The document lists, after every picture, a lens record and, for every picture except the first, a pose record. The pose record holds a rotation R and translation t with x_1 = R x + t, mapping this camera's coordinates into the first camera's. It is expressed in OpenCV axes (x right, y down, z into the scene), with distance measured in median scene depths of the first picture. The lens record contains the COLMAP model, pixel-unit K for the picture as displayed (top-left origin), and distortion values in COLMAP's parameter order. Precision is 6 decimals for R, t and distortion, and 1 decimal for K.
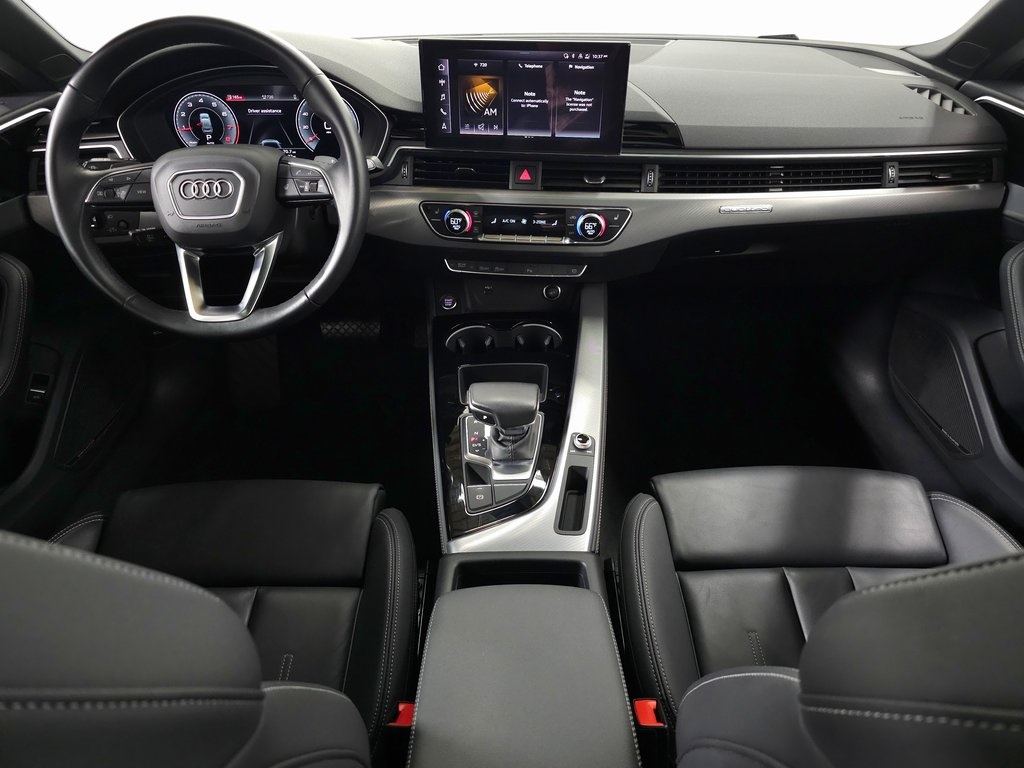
lens RADIAL K [[694.3, 0, 520.9], [0, 694.3, 389.0], [0, 0, 1]] dist [0.027457, -0.043034]
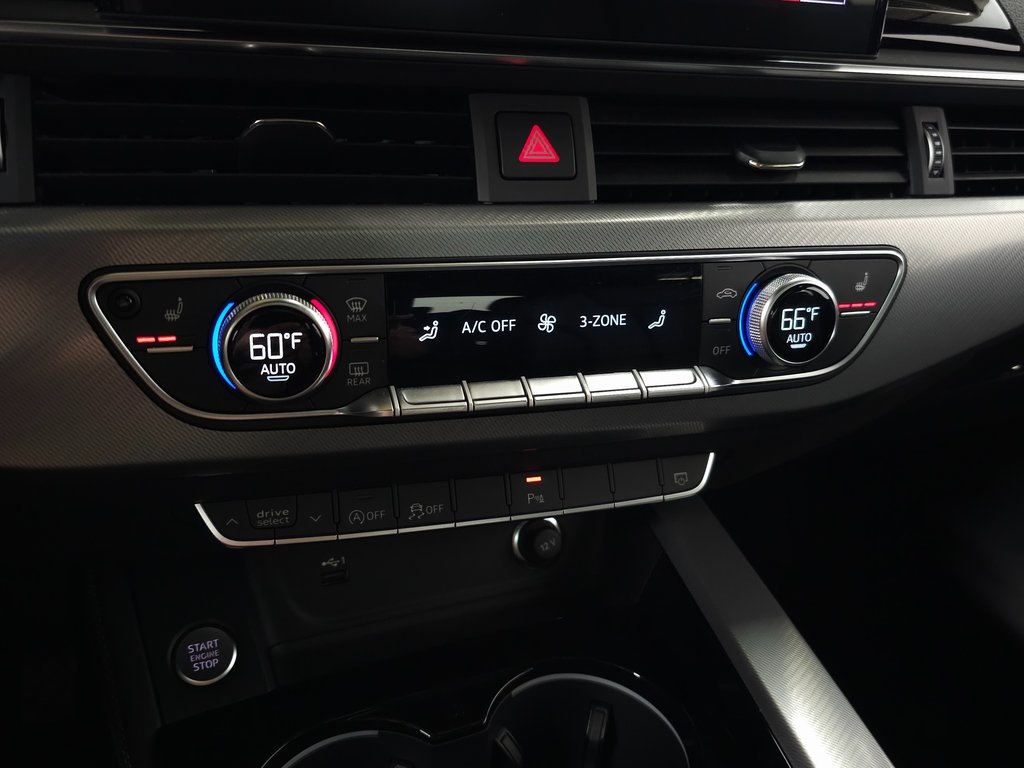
lens RADIAL K [[894.7, 0, 509.8], [0, 894.7, 378.9], [0, 0, 1]] dist [0.038408, -0.031453]
pose [[0.915939, -0.100469, 0.388538, -0.138235], [0.173980, 0.971855, -0.158834, -0.173826], [-0.361645, 0.213080, 0.907640, 0.721094]]
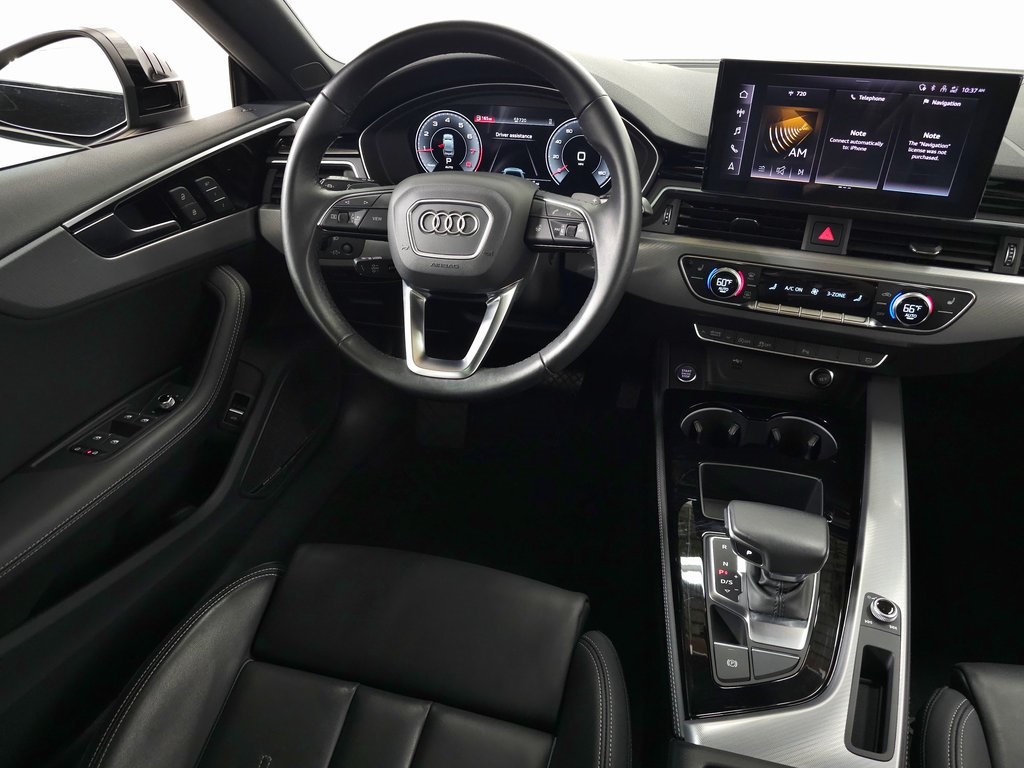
lens RADIAL K [[693.6, 0, 504.5], [0, 693.6, 379.4], [0, 0, 1]] dist [0.019654, -0.037046]
pose [[0.961199, 0.139573, -0.237941, -0.131651], [-0.150864, 0.988104, -0.029828, -0.069507], [0.230948, 0.064568, 0.970821, 0.173108]]
